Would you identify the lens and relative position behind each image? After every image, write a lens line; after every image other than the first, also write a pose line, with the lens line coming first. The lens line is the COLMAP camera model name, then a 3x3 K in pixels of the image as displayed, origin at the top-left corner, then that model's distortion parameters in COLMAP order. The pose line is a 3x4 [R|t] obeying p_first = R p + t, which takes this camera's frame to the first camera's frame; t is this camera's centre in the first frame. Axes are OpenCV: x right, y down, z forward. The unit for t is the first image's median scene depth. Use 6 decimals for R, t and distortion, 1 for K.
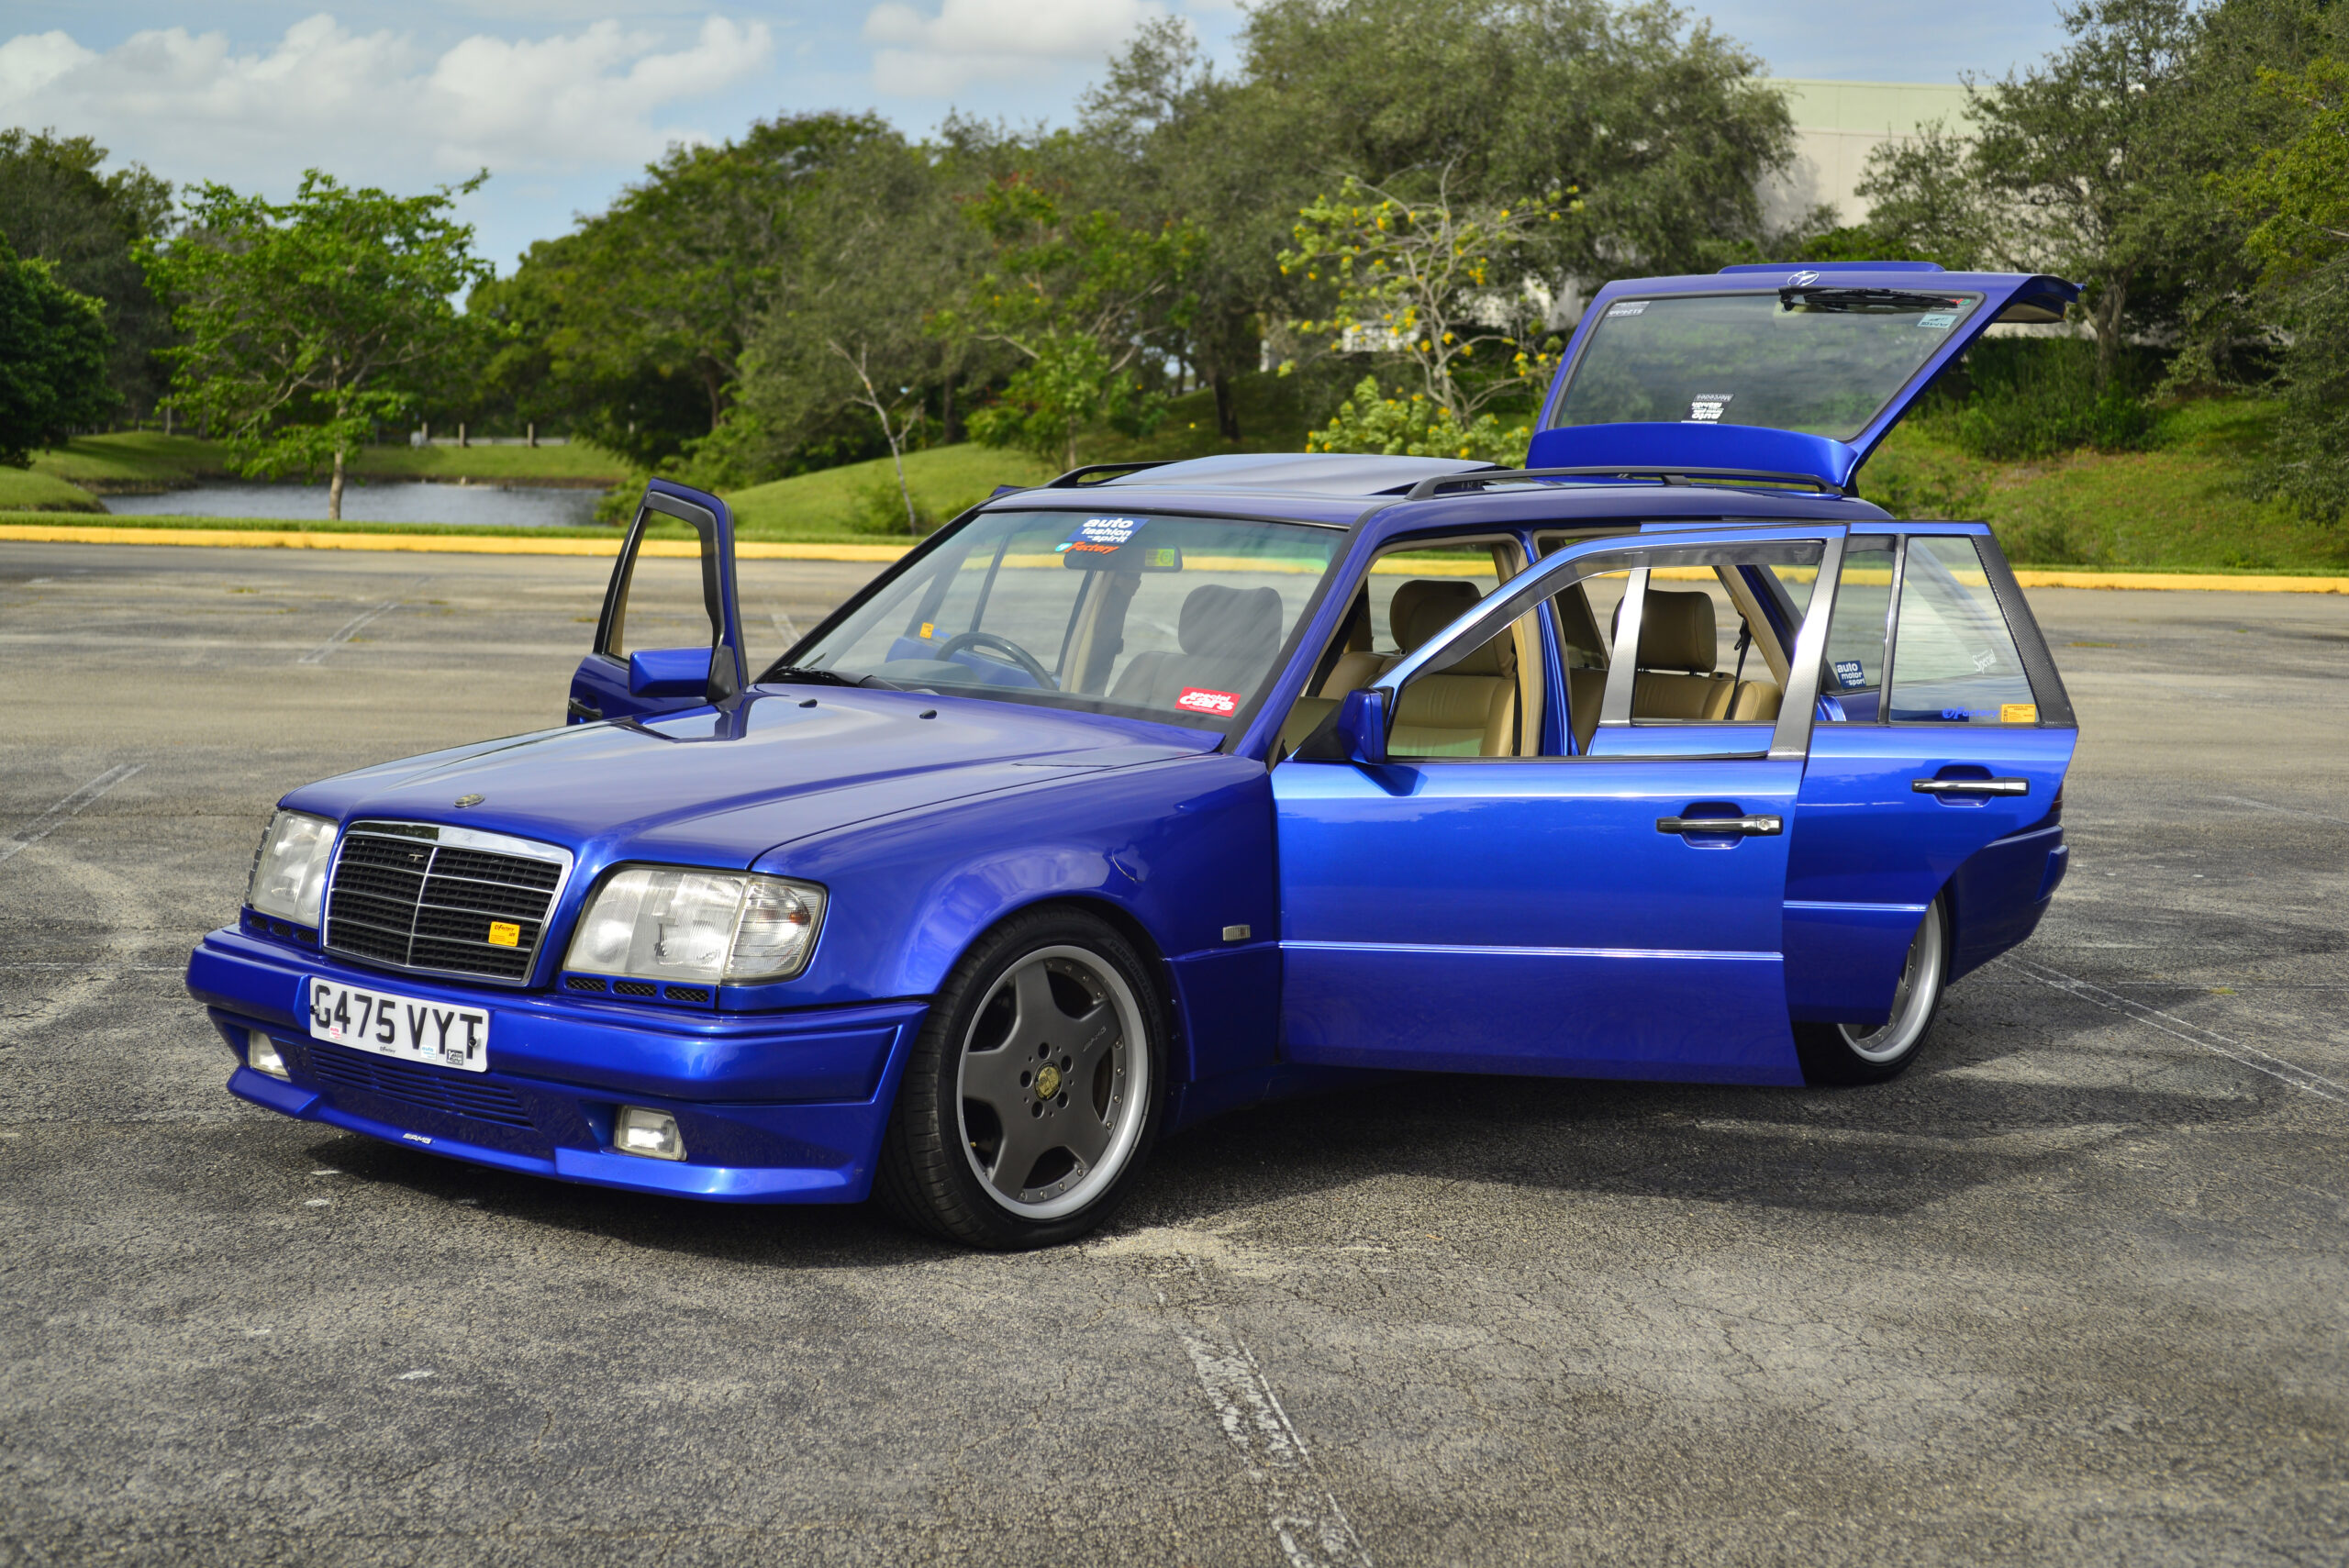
lens RADIAL K [[3875.1, 0, 1174.5], [0, 3875.1, 784.0], [0, 0, 1]] dist [0.109139, 0.328117]
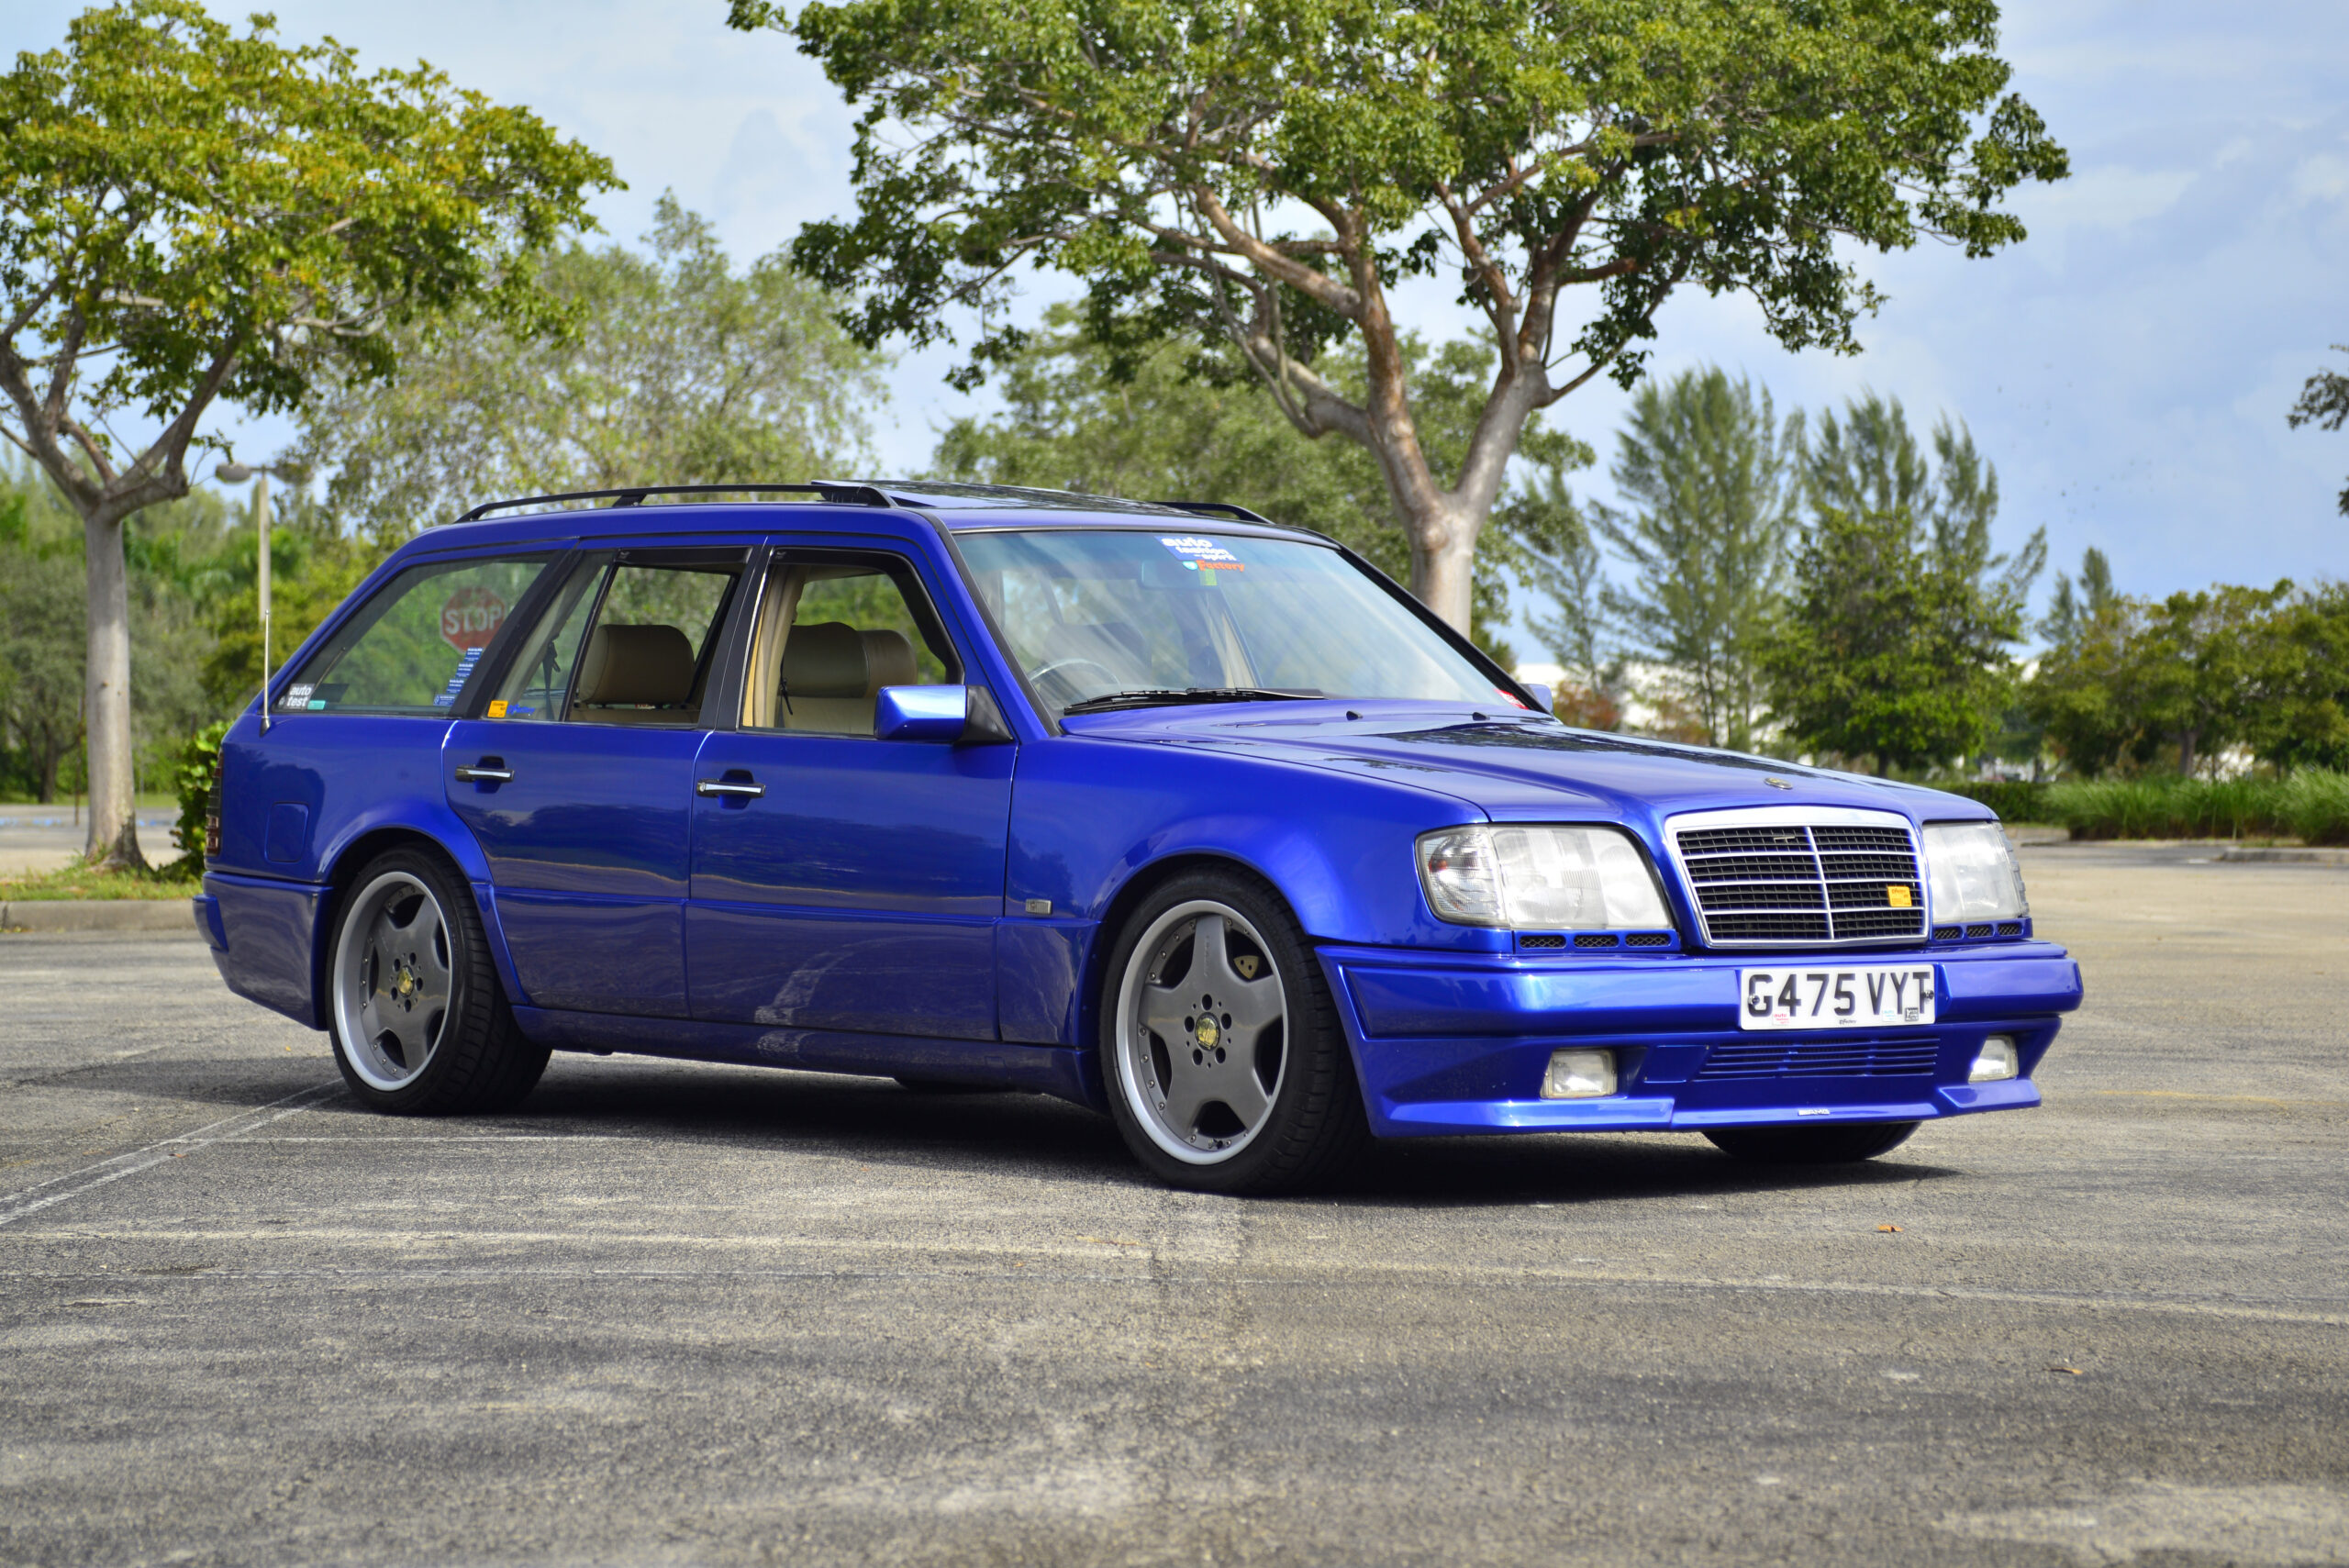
lens RADIAL K [[5195.6, 0, 1167.3], [0, 5195.6, 751.4], [0, 0, 1]] dist [0.398412, 0.260082]
pose [[0.132637, -0.017184, 0.991016, -1.586034], [0.093105, 0.995645, 0.004803, -0.026248], [-0.986782, 0.091631, 0.133659, 0.977243]]
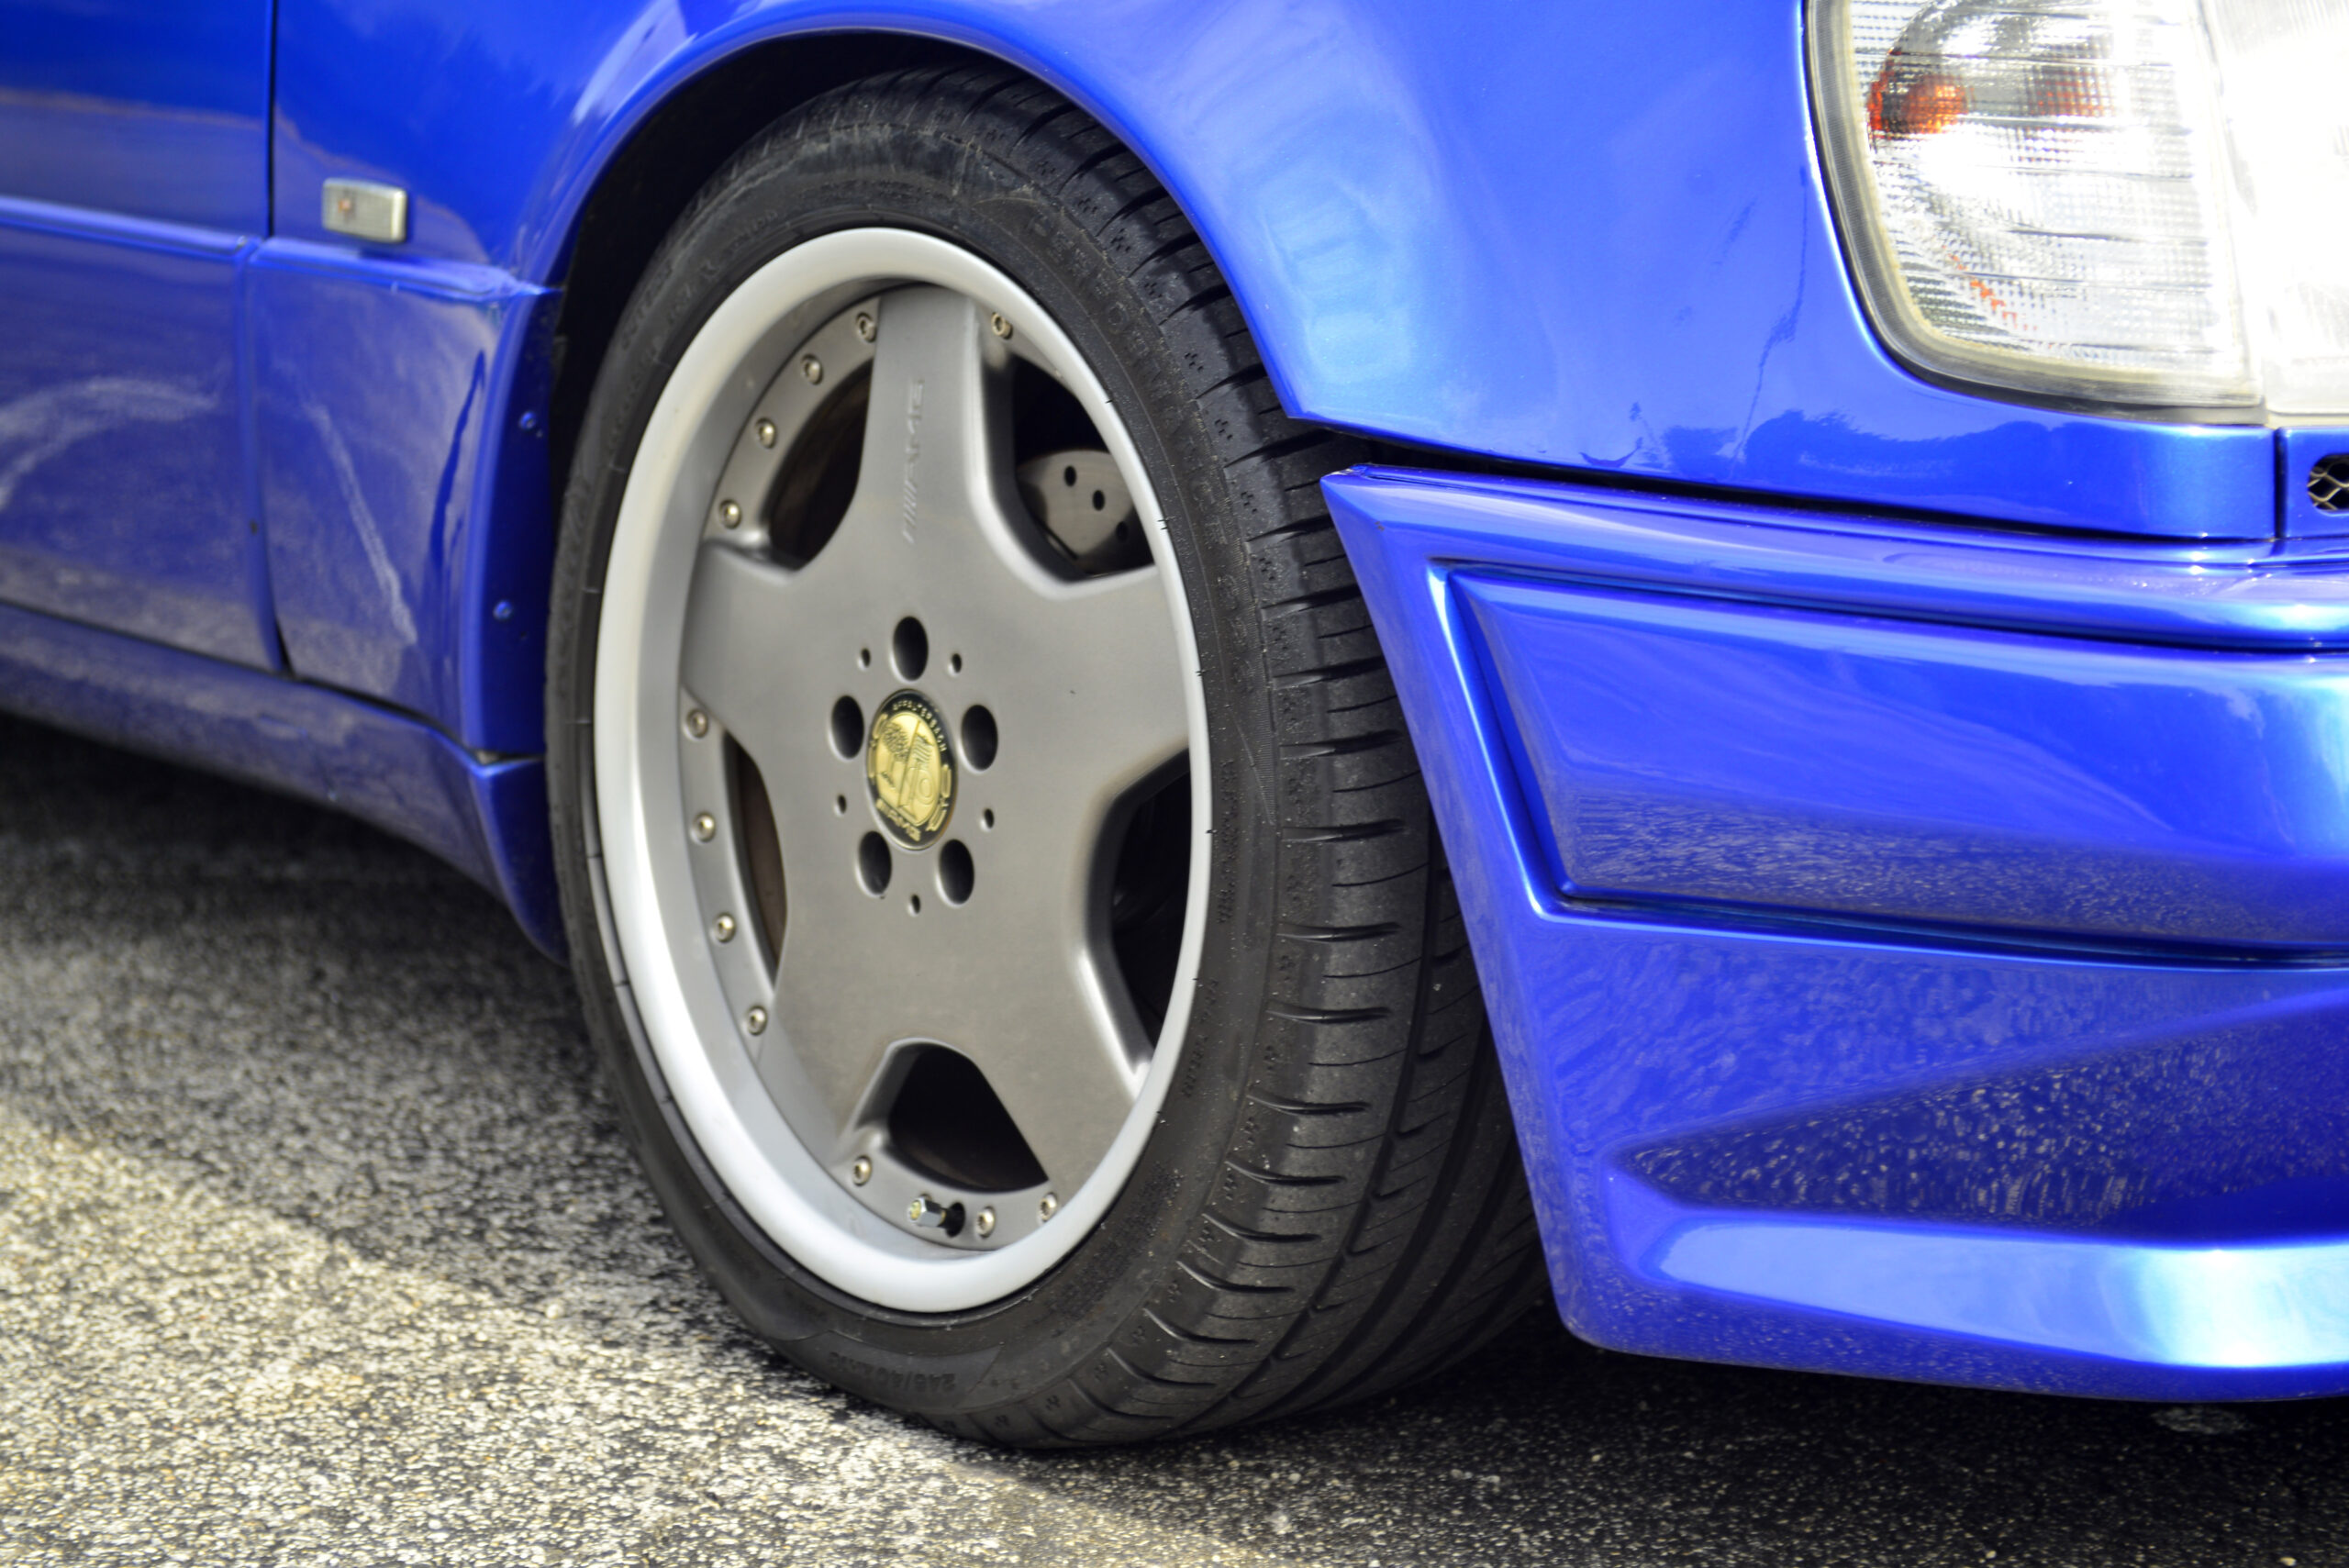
lens RADIAL K [[5195.6, 0, 1167.3], [0, 5195.6, 751.4], [0, 0, 1]] dist [0.398412, 0.260082]
pose [[0.184493, -0.175348, 0.967065, -0.538162], [0.079377, 0.983400, 0.163166, 0.000576], [-0.979623, 0.046660, 0.195350, 1.075838]]
